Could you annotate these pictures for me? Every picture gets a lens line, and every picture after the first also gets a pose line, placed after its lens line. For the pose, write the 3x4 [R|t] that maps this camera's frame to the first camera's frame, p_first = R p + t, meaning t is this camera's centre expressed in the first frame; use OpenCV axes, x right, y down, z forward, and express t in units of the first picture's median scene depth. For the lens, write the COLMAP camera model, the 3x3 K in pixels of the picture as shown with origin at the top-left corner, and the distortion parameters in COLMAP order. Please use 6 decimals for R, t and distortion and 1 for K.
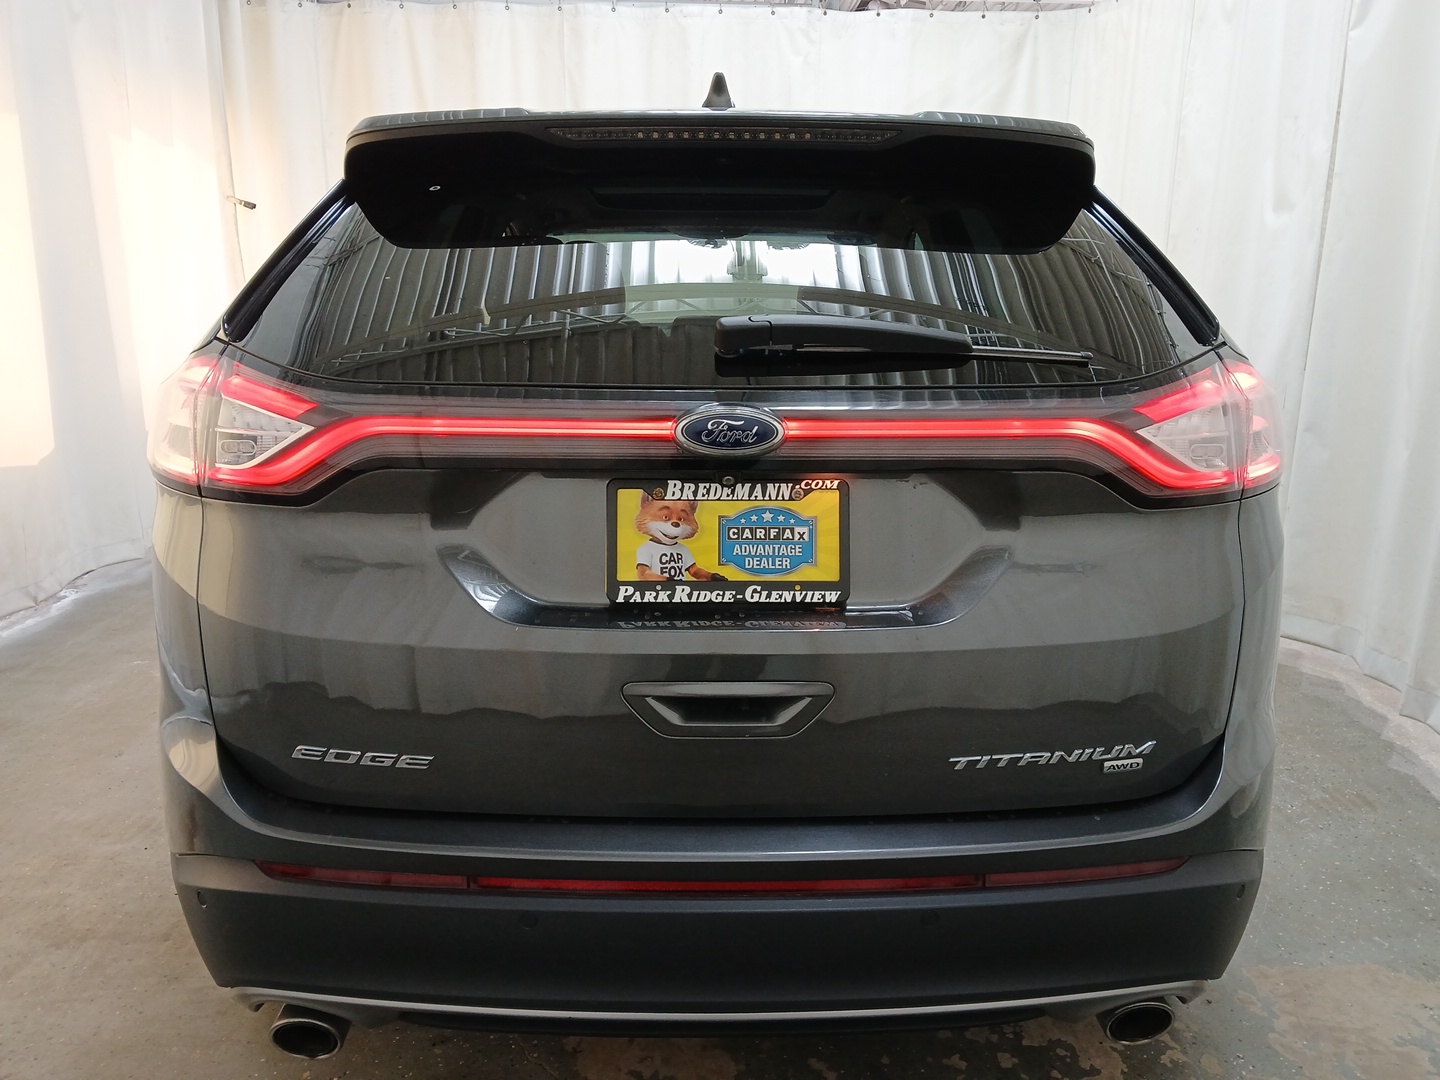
lens RADIAL K [[1112.5, 0, 720.0], [0, 1112.5, 540.0], [0, 0, 1]] dist [0.084692, -0.207048]
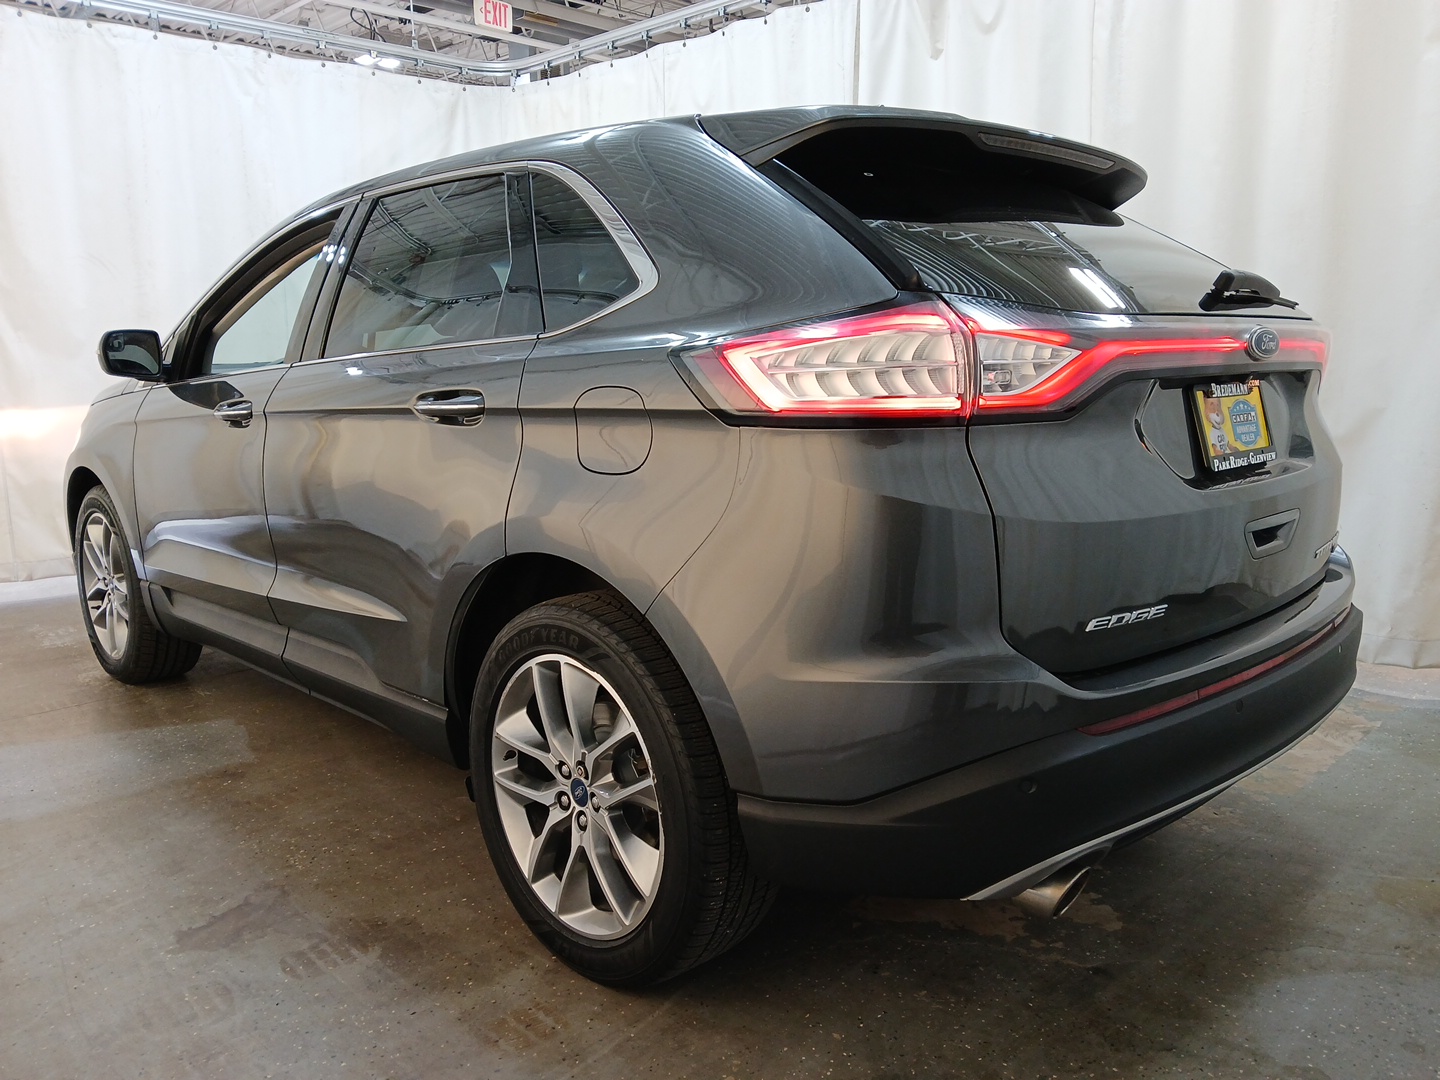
lens RADIAL K [[1146.7, 0, 679.1], [0, 1146.7, 540.0], [0, 0, 1]] dist [-0.006582, -0.001040]
pose [[0.735578, -0.126407, 0.665542, -1.478147], [0.176124, 0.984338, -0.007702, 0.032353], [-0.654144, 0.122884, 0.746321, 0.375596]]
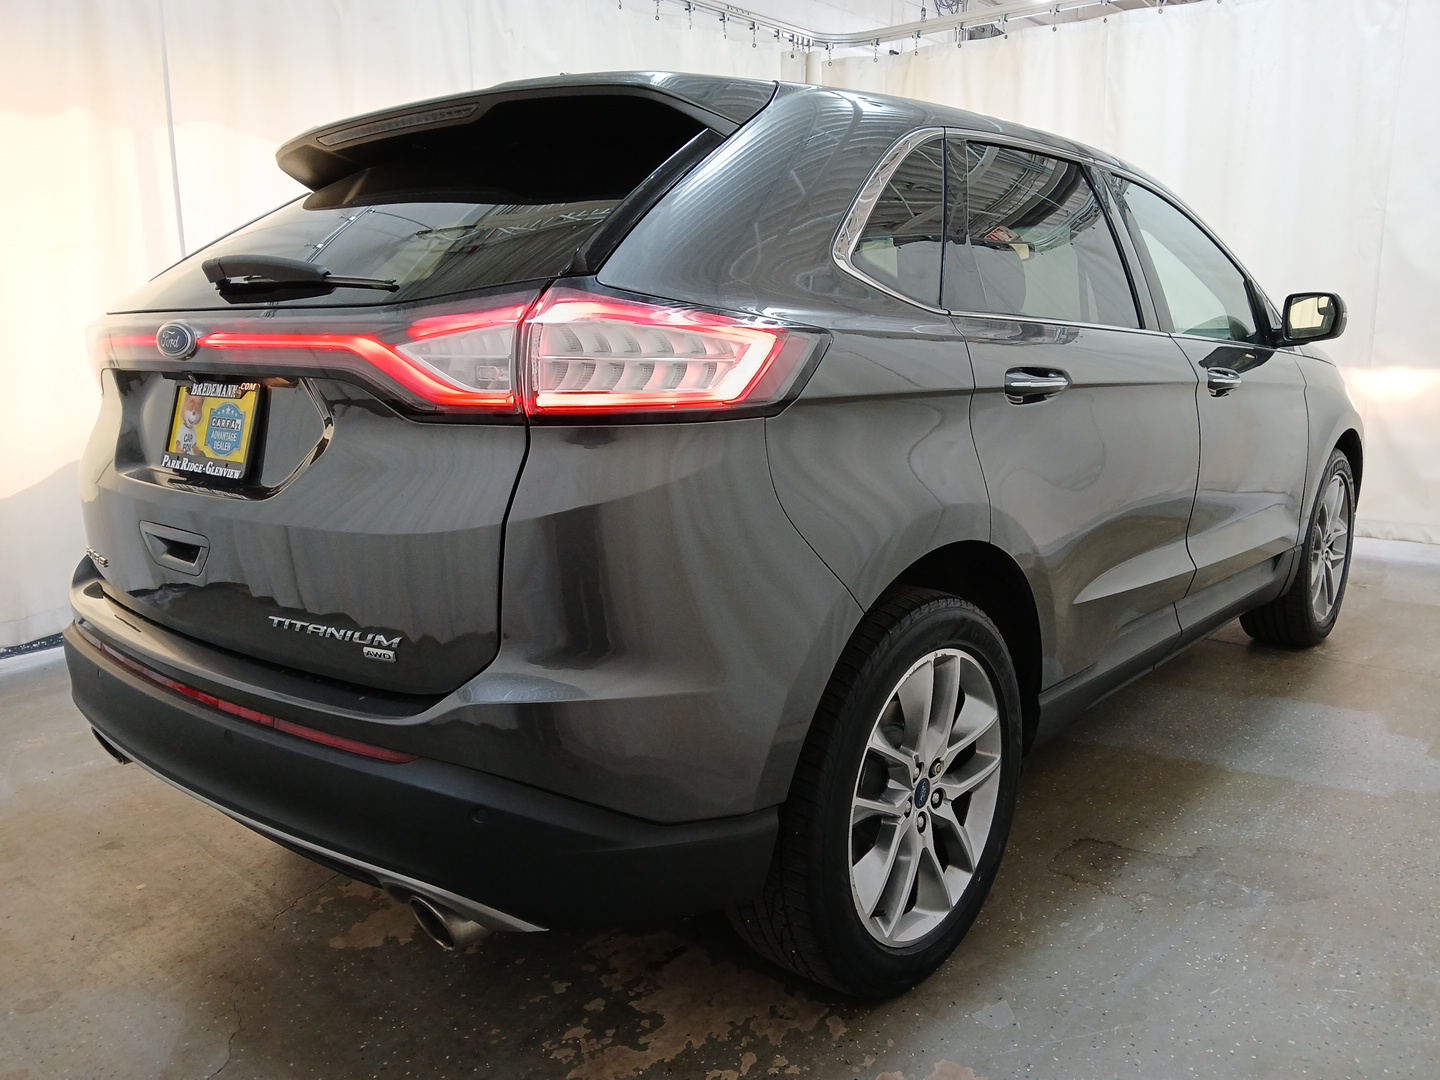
lens RADIAL K [[1147.7, 0, 720.0], [0, 1147.7, 540.0], [0, 0, 1]] dist [0.085667, -0.121493]
pose [[0.740194, 0.111011, -0.663166, 1.344604], [-0.146972, 0.989139, 0.001534, 0.040872], [0.656134, 0.096331, 0.748470, 0.368649]]
